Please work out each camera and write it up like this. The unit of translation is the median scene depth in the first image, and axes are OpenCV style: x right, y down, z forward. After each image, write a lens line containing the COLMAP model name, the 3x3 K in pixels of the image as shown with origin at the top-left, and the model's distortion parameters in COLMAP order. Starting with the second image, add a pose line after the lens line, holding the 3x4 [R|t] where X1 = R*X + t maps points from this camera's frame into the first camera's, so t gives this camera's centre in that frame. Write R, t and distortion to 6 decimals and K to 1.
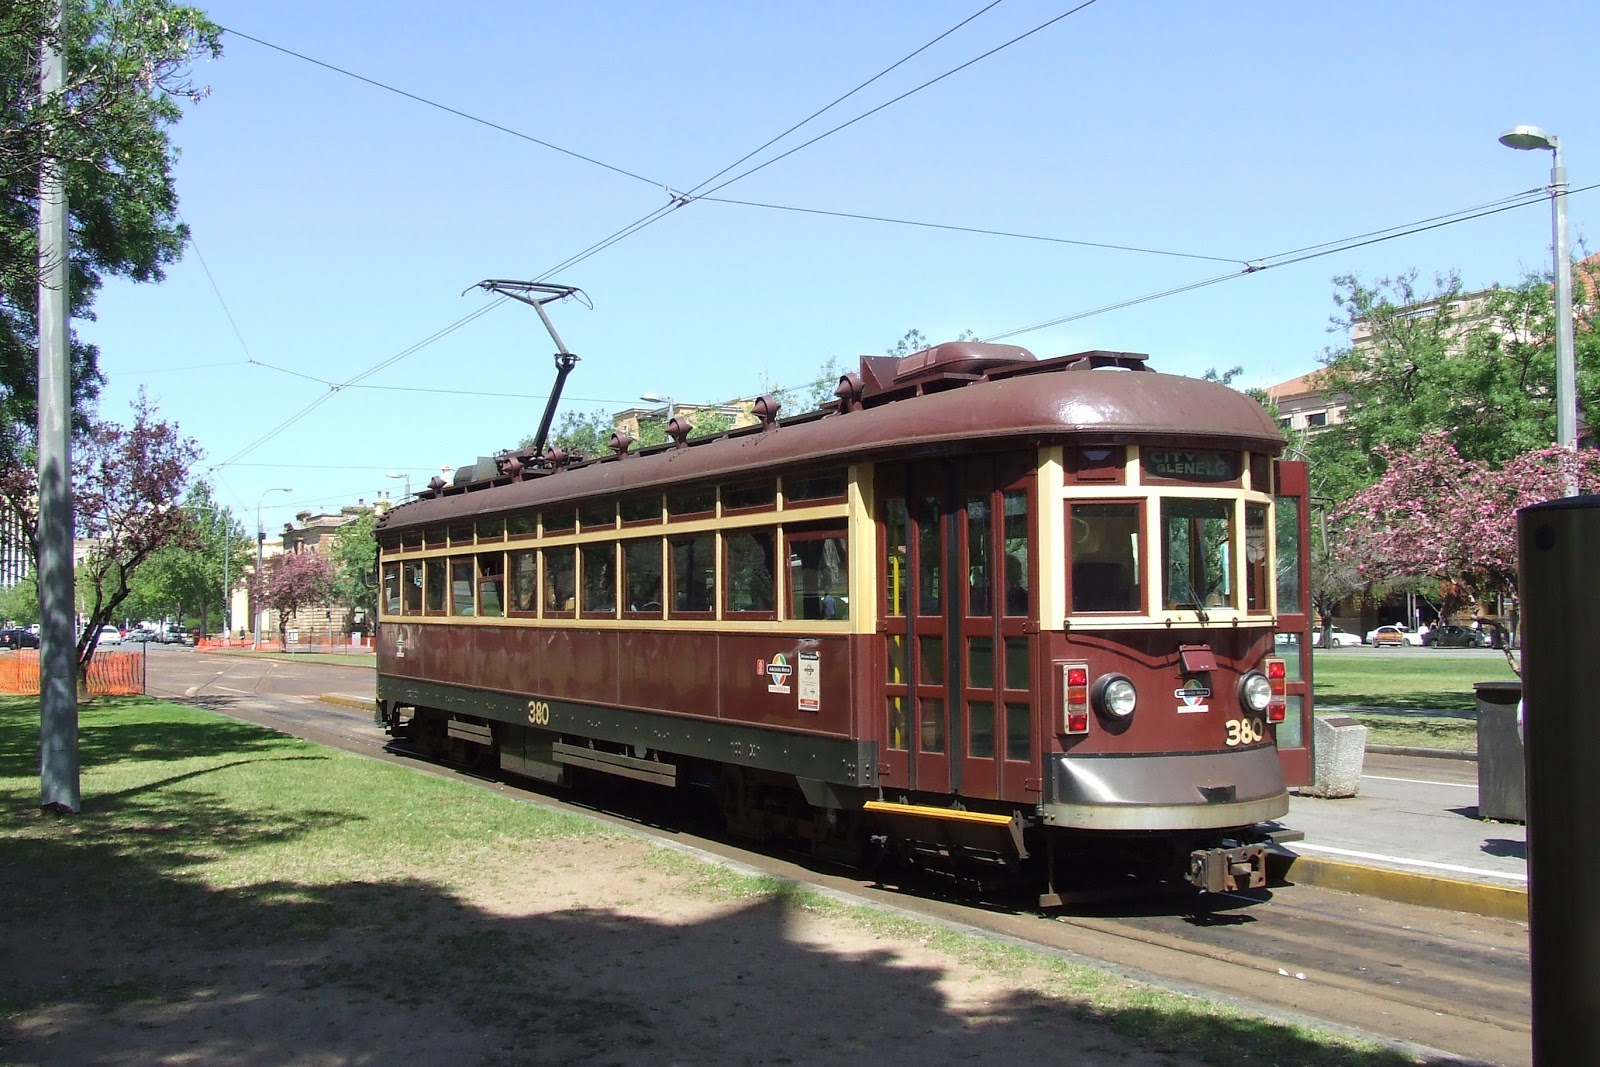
lens RADIAL K [[1782.1, 0, 800.0], [0, 1782.1, 533.5], [0, 0, 1]] dist [-0.051463, -0.006004]
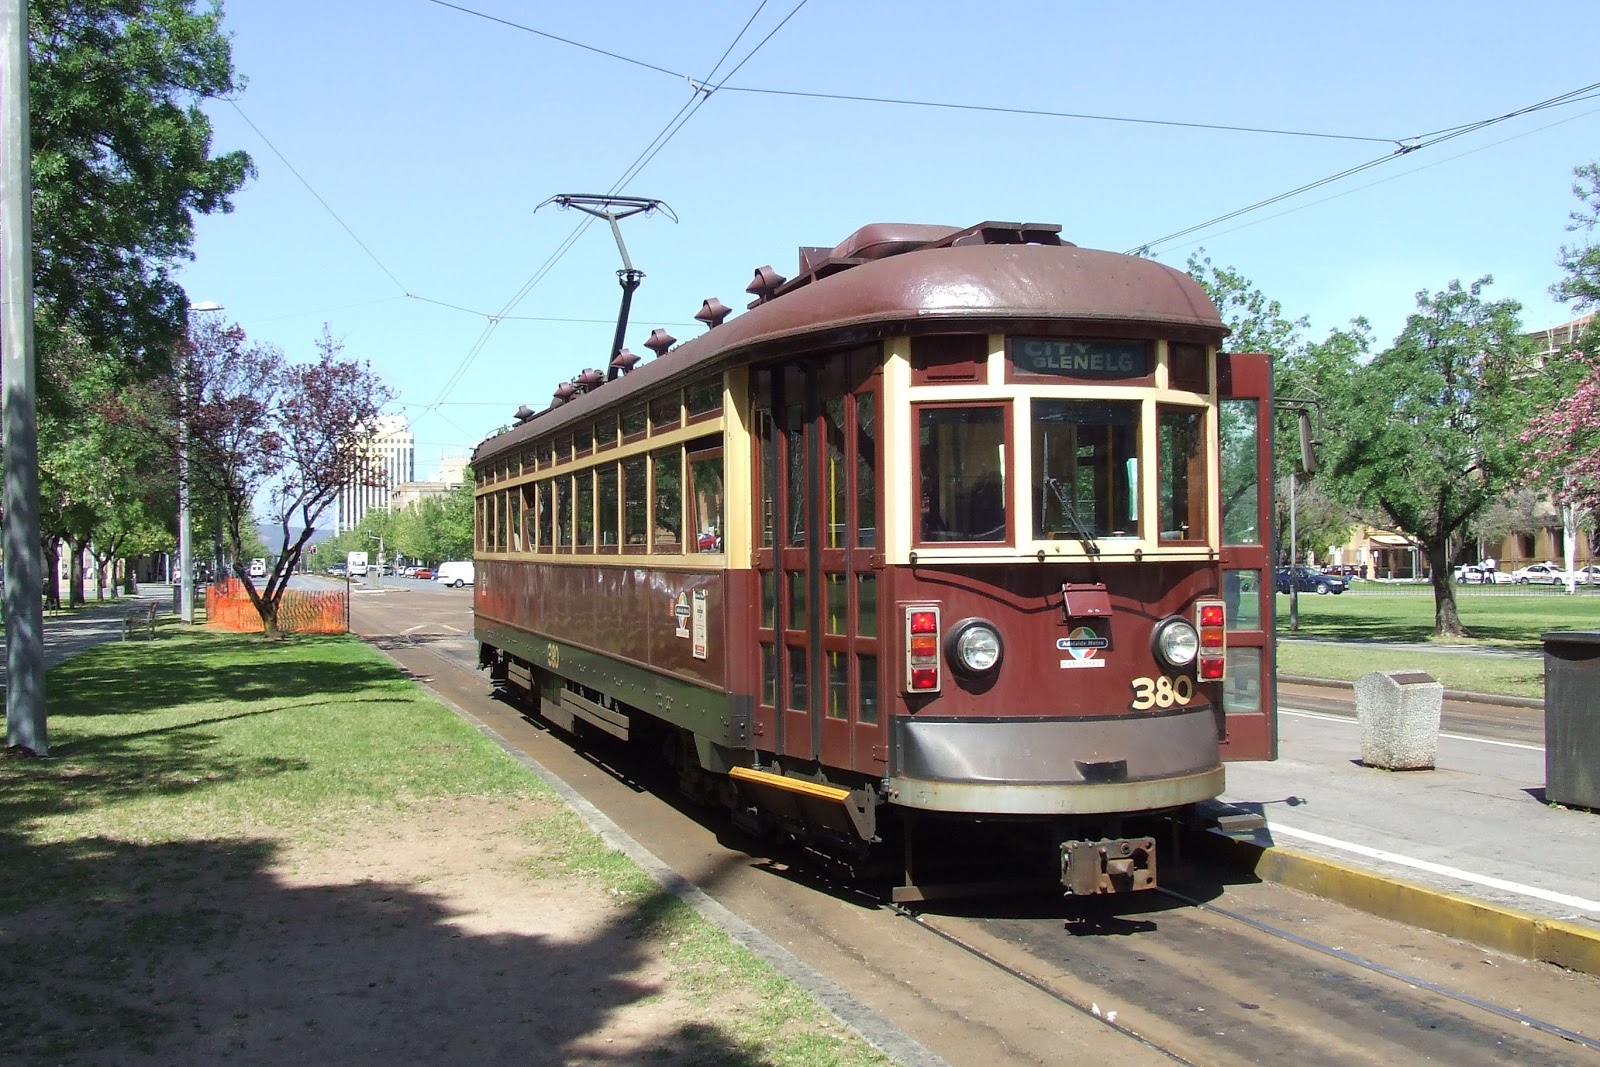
lens RADIAL K [[1782.1, 0, 800.0], [0, 1782.1, 533.5], [0, 0, 1]] dist [-0.051463, -0.006004]
pose [[0.982452, -0.002227, -0.186502, 0.241073], [0.008501, 0.999424, 0.032852, 0.012682], [0.186321, -0.033861, 0.981905, 0.188238]]
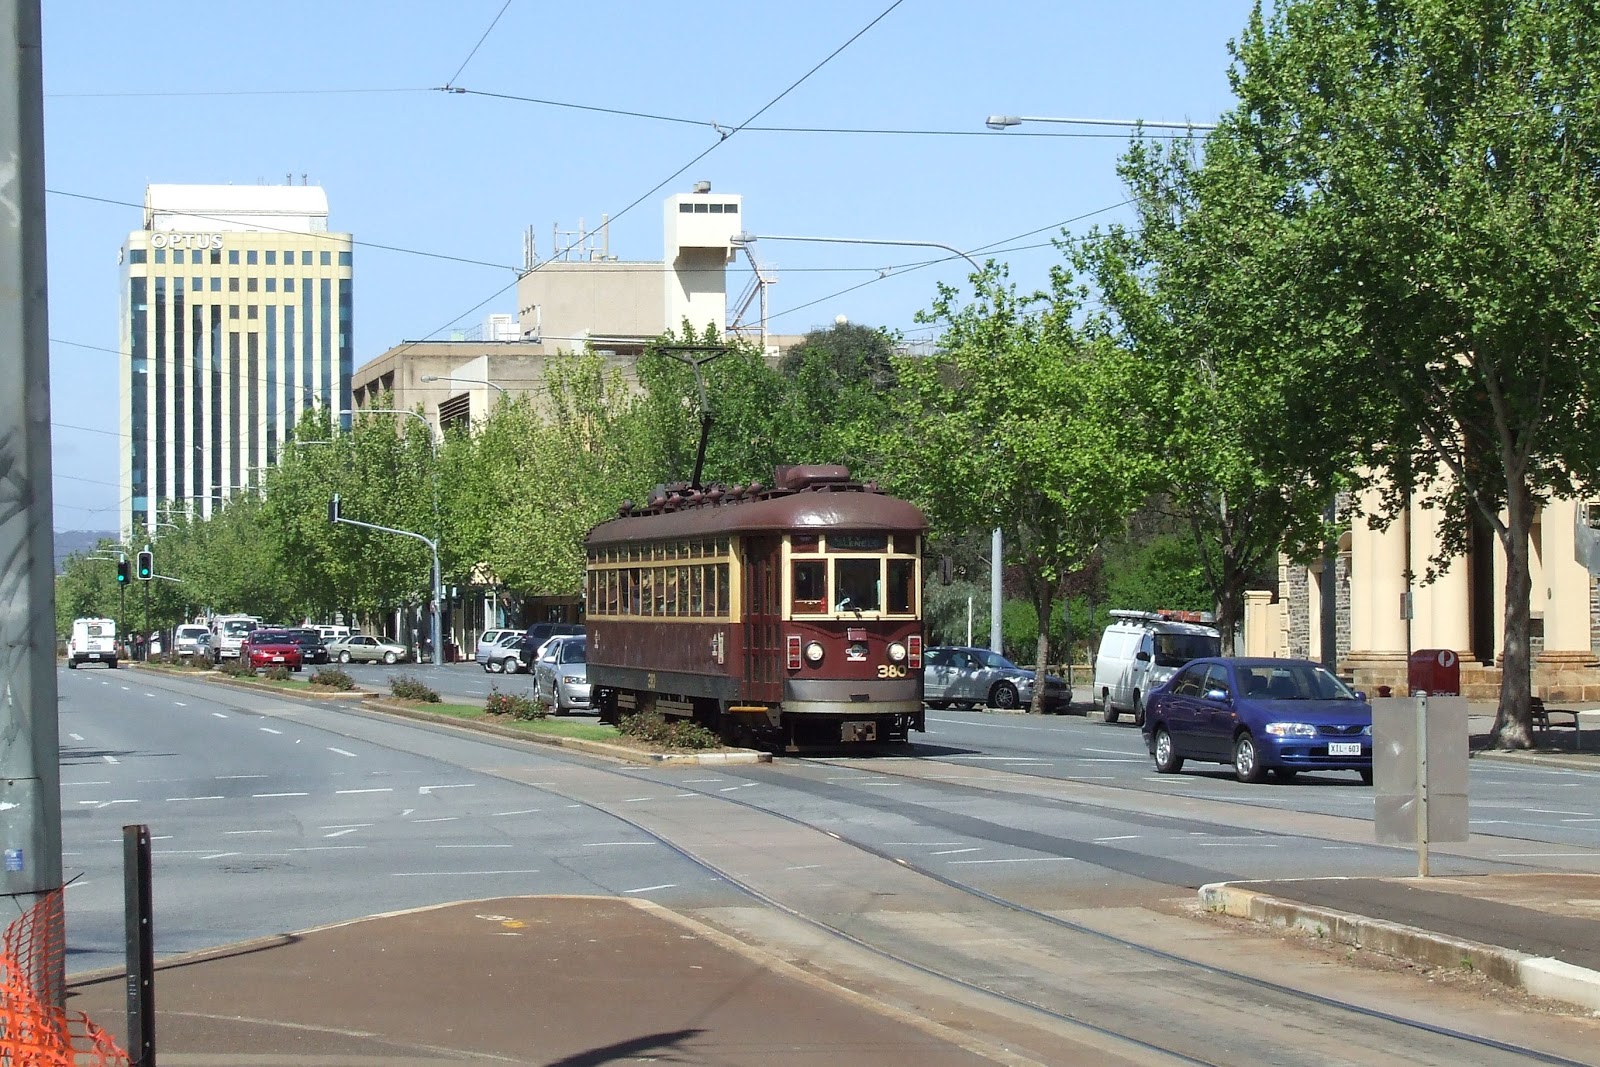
lens RADIAL K [[3196.2, 0, 800.0], [0, 3196.2, 533.5], [0, 0, 1]] dist [0.012652, 0.120120]
pose [[0.962896, -0.000569, -0.269872, 1.154872], [0.005154, 0.999854, 0.016281, -0.109092], [0.269823, -0.017068, 0.962759, -2.602707]]
